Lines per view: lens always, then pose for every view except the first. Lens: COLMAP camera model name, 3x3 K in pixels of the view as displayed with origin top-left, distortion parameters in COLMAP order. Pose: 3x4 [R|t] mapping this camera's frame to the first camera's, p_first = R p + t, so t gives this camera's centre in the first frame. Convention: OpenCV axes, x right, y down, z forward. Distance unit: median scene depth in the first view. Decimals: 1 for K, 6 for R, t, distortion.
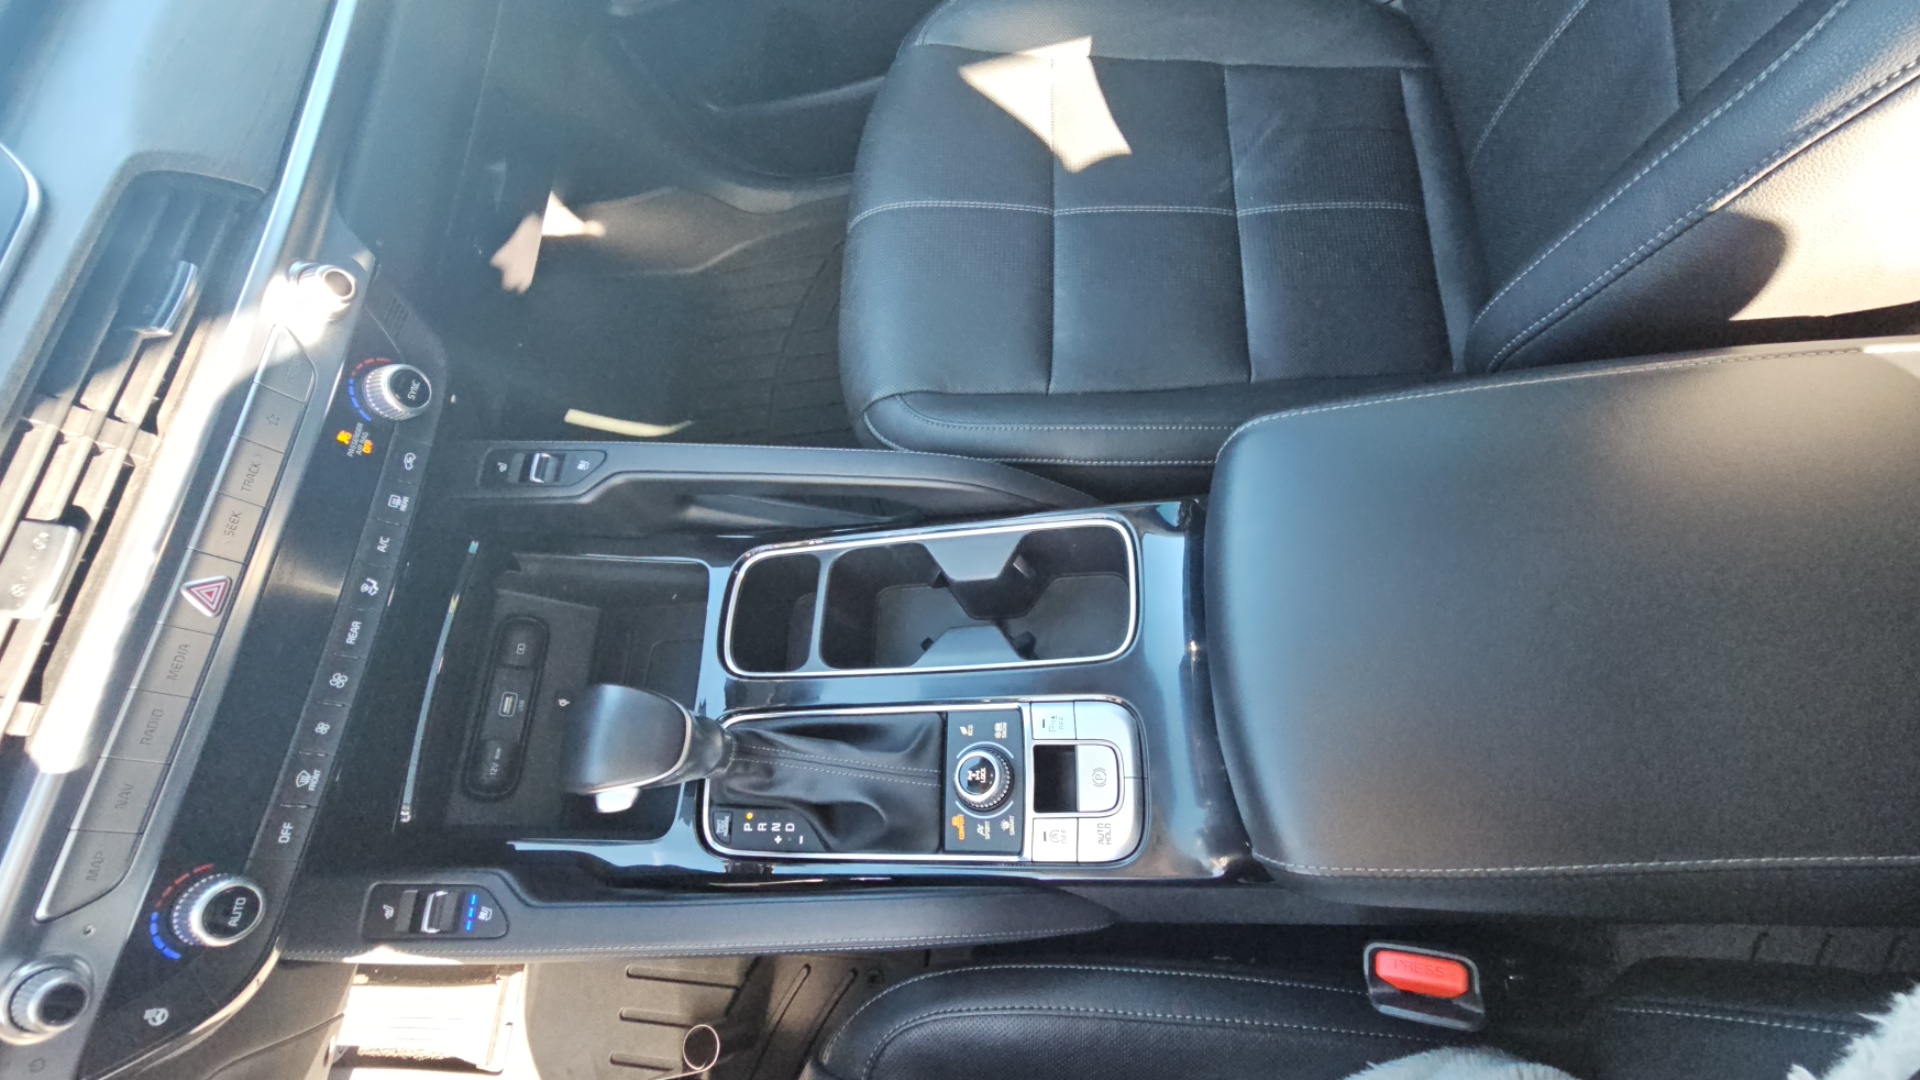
lens RADIAL K [[864.4, 0, 977.1], [0, 864.4, 541.6], [0, 0, 1]] dist [0.000158, -0.001326]
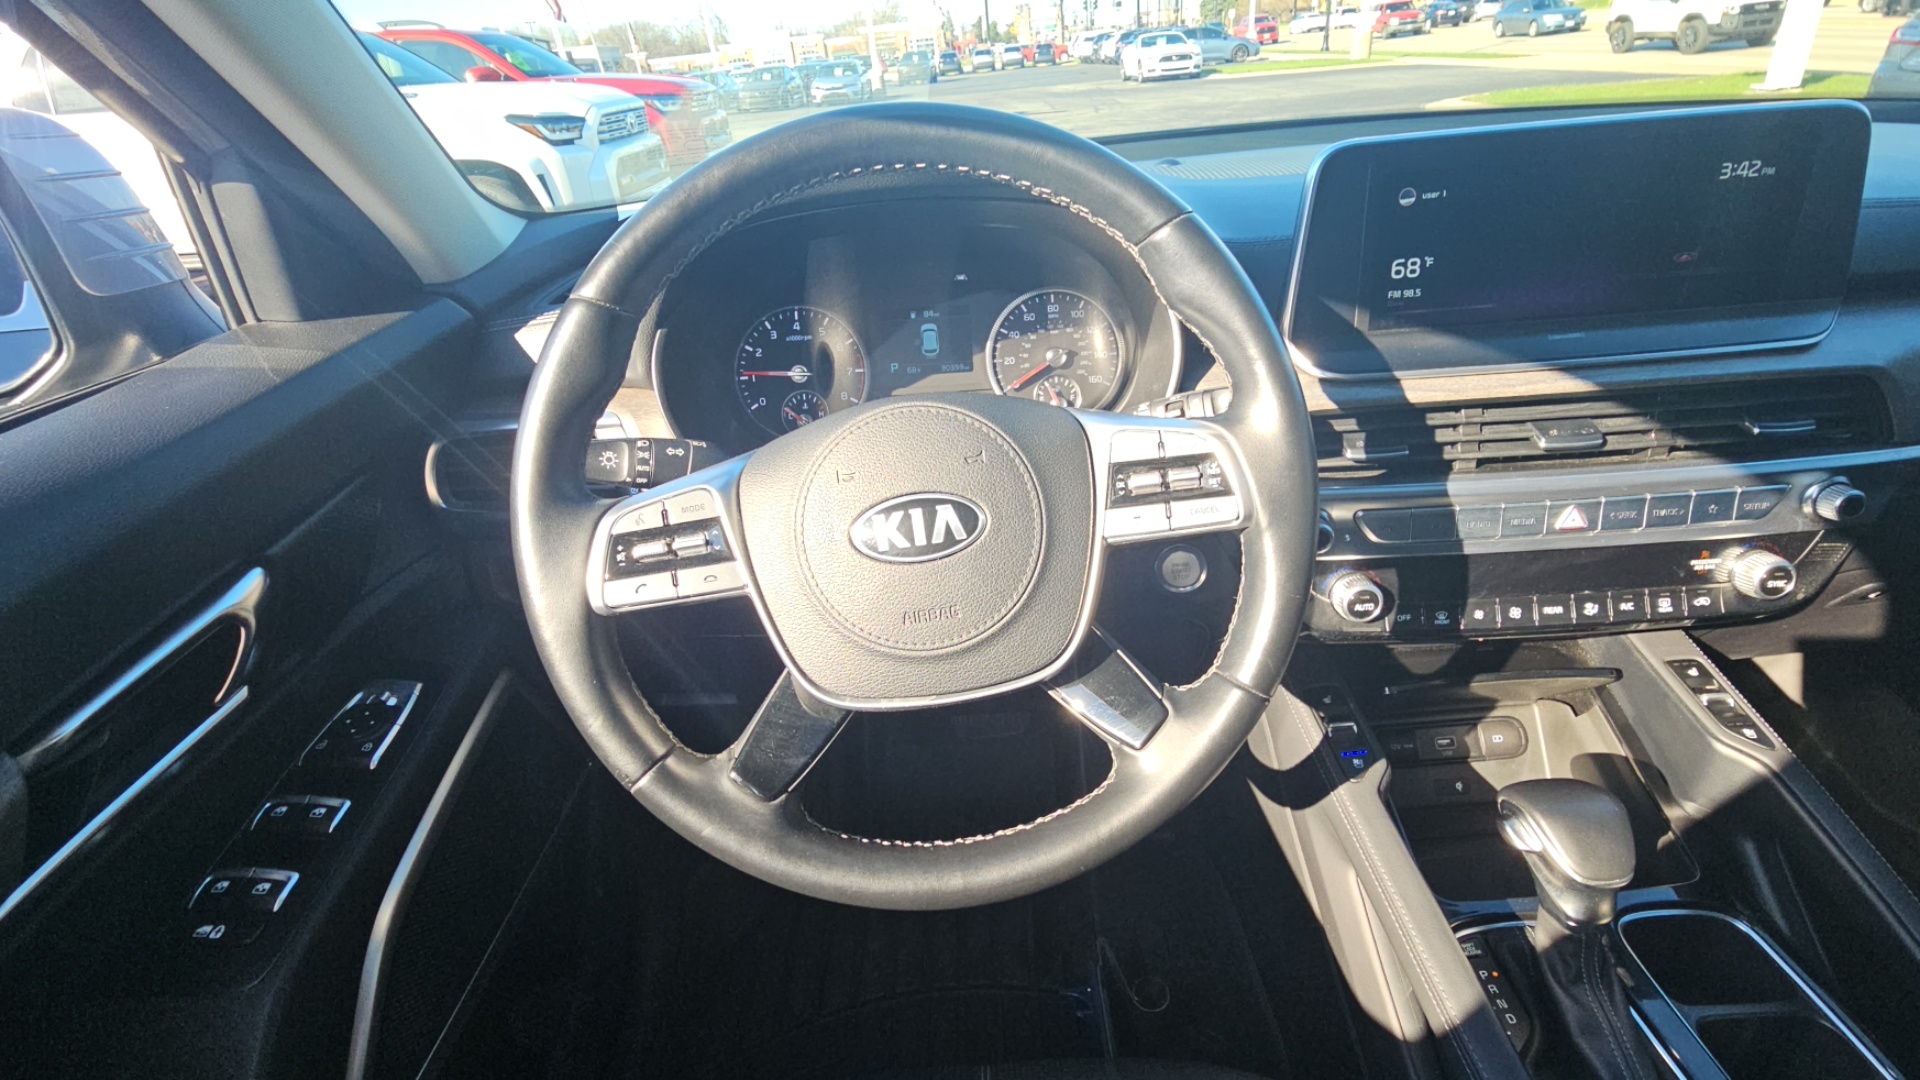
lens RADIAL K [[852.8, 0, 982.2], [0, 852.8, 543.2], [0, 0, 1]] dist [0.003097, -0.000303]
pose [[0.081688, 0.700362, -0.709098, 0.048319], [-0.906127, 0.348472, 0.239793, 0.470825], [0.415043, 0.622945, 0.663083, -0.243754]]
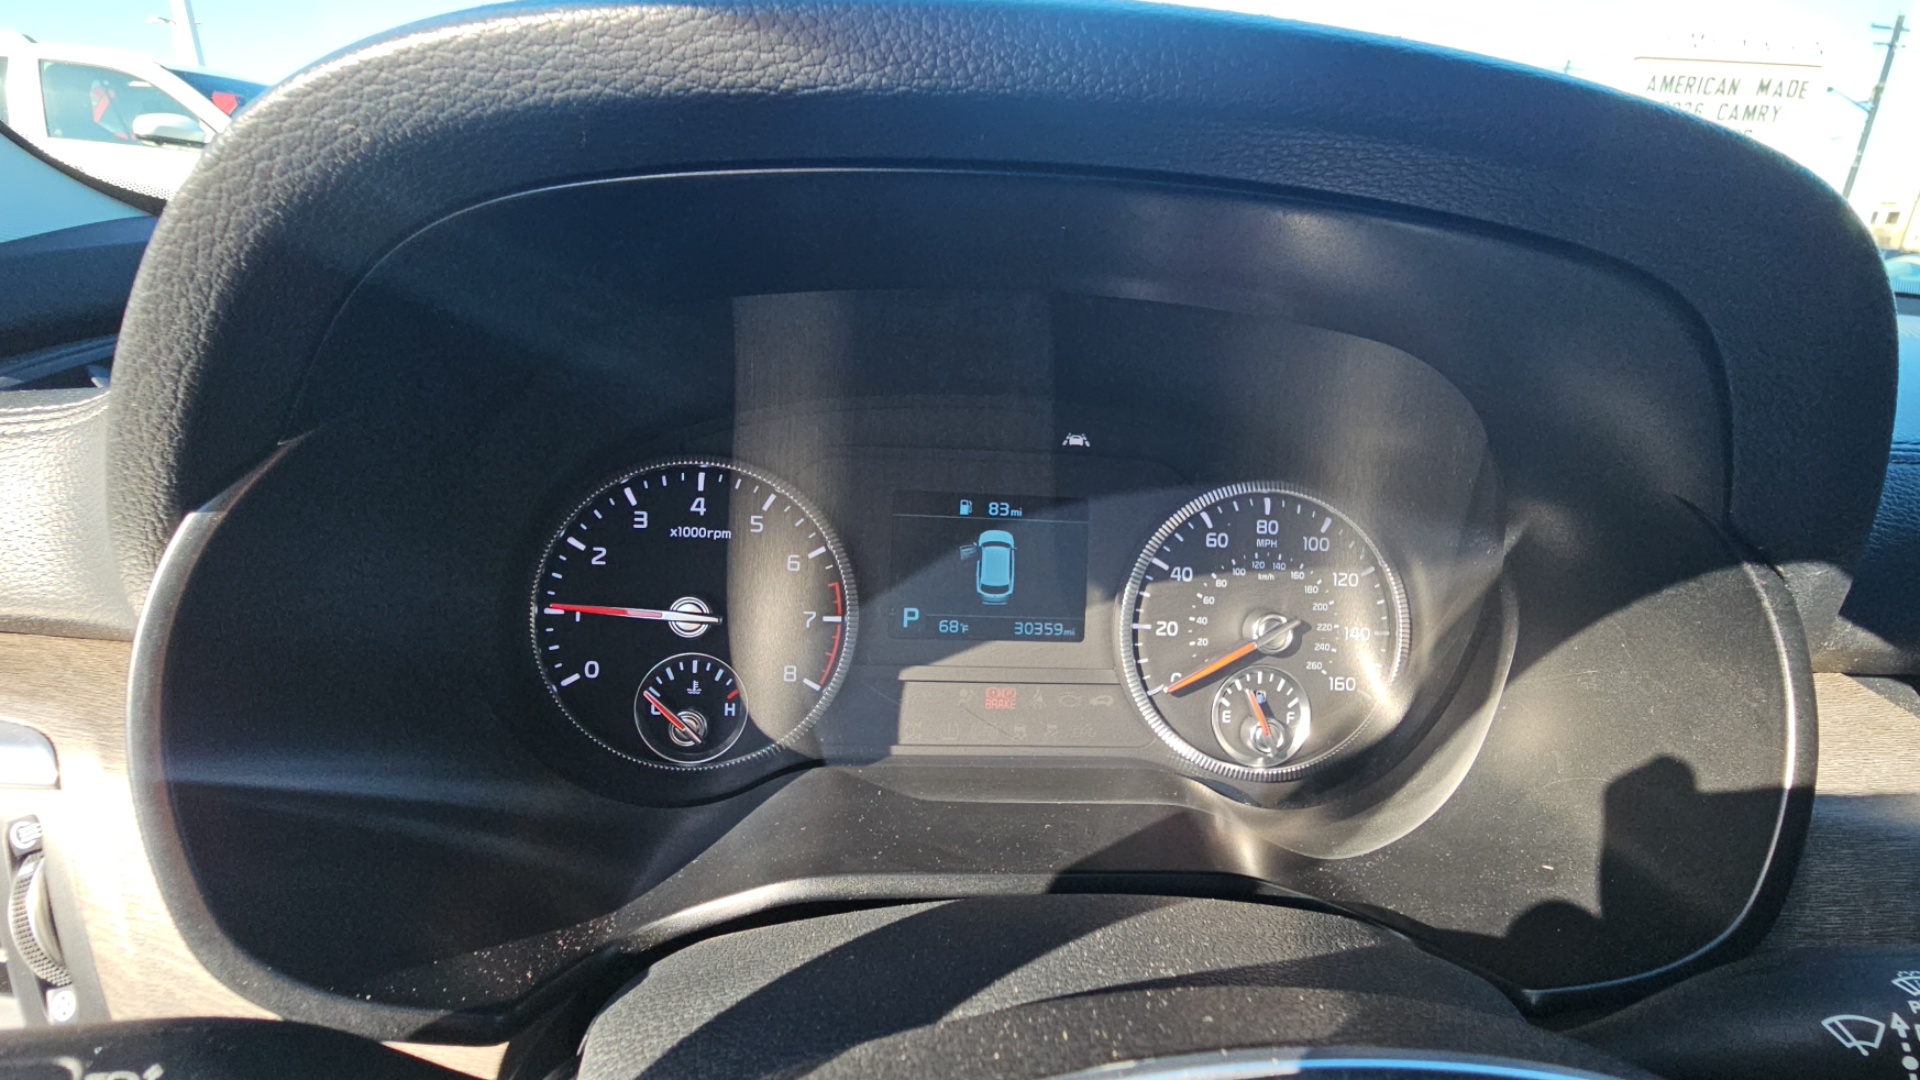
lens RADIAL K [[862.1, 0, 981.3], [0, 862.1, 543.3], [0, 0, 1]] dist [0.007725, -0.007026]
pose [[0.099100, 0.580251, -0.808386, -0.630053], [-0.953365, 0.288111, 0.089929, 0.700256], [0.285086, 0.761775, 0.581743, 0.033542]]
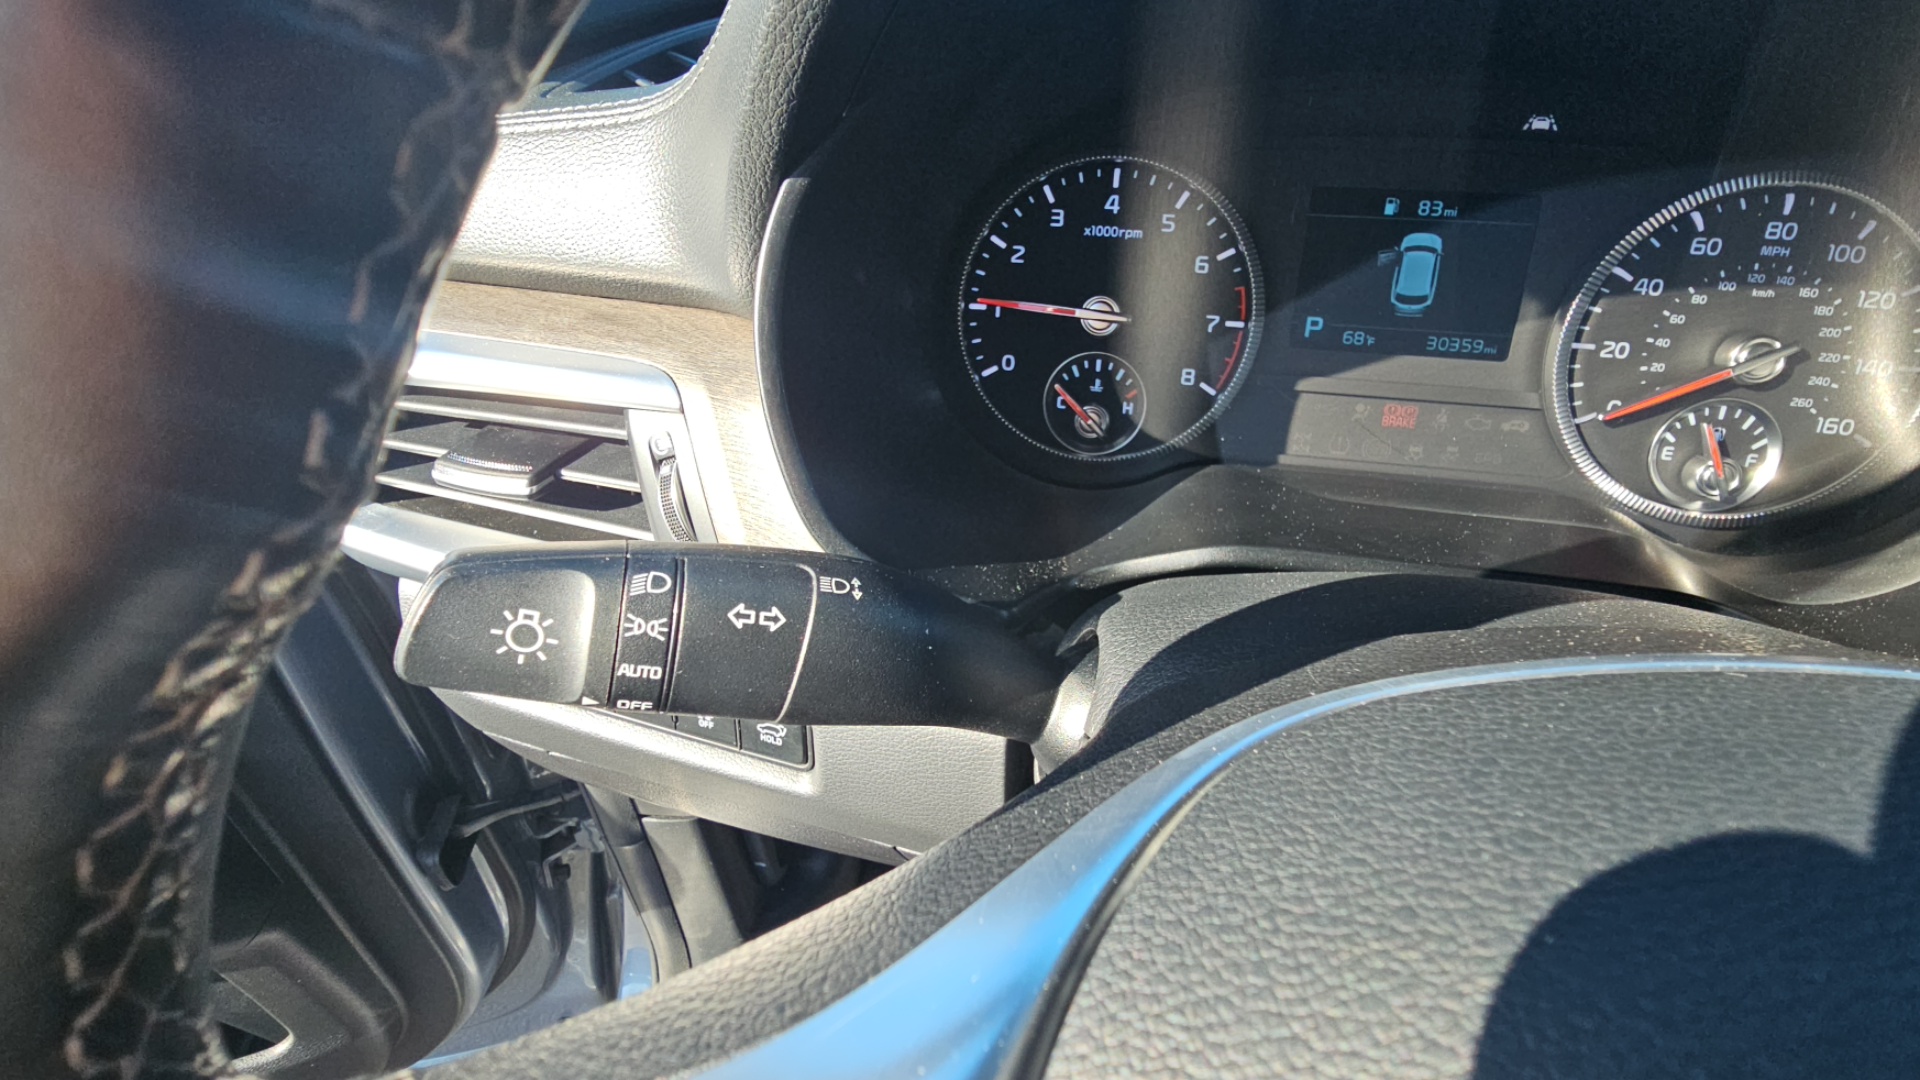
lens RADIAL K [[862.1, 0, 981.3], [0, 862.1, 543.3], [0, 0, 1]] dist [0.007725, -0.007026]
pose [[-0.166664, 0.778055, -0.605685, -0.582983], [-0.886152, 0.151179, 0.438040, 0.780304], [0.432386, 0.609734, 0.664279, 0.010233]]
